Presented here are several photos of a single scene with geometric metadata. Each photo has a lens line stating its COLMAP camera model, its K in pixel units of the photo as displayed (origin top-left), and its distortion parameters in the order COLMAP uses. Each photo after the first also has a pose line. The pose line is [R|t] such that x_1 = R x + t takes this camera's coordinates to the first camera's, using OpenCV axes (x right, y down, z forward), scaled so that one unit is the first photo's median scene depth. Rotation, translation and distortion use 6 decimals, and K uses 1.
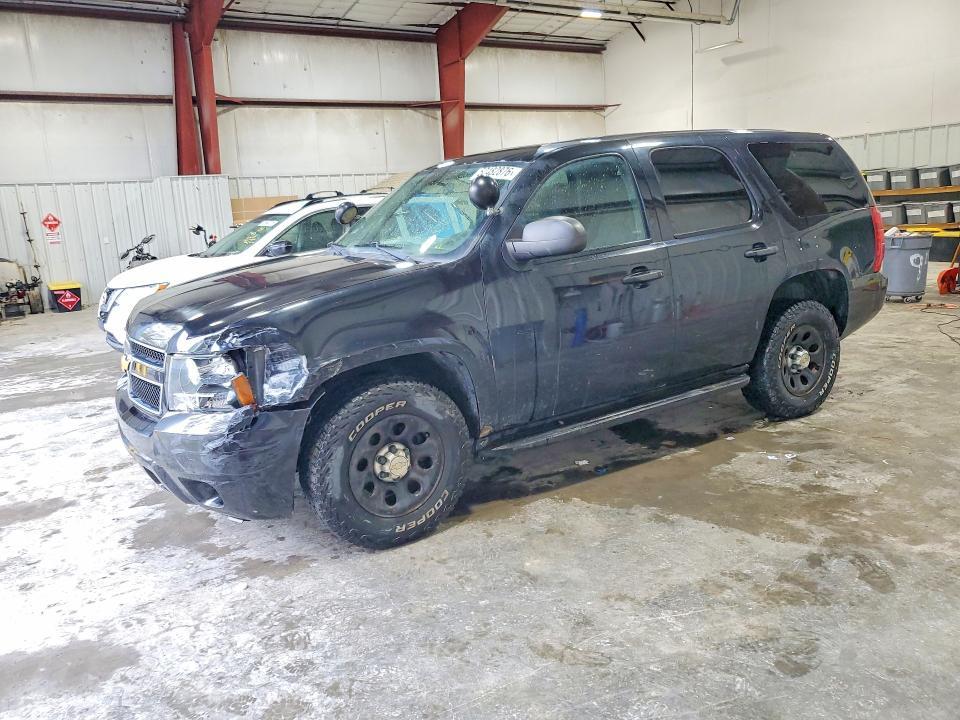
lens RADIAL K [[740.6, 0, 473.2], [0, 740.6, 355.3], [0, 0, 1]] dist [0.003211, -0.006888]
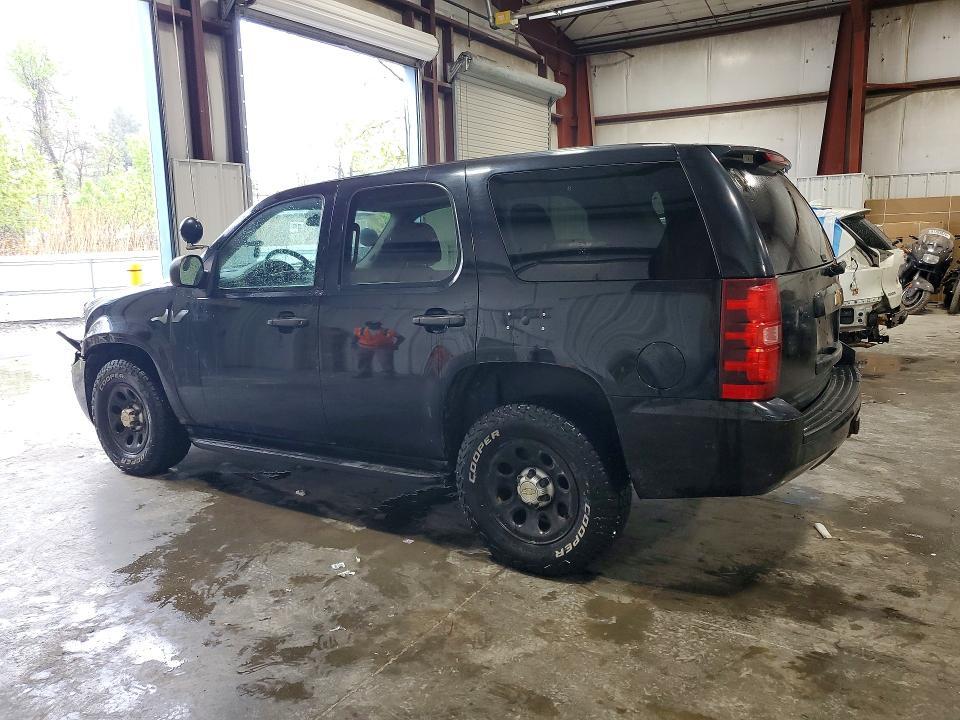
lens RADIAL K [[750.6, 0, 480.0], [0, 750.6, 360.0], [0, 0, 1]] dist [0.001201, -0.037229]
pose [[0.415577, 0.189052, -0.889694, 1.053756], [-0.171177, 0.976938, 0.127633, -0.193639], [0.893305, 0.099254, 0.438354, 0.690902]]
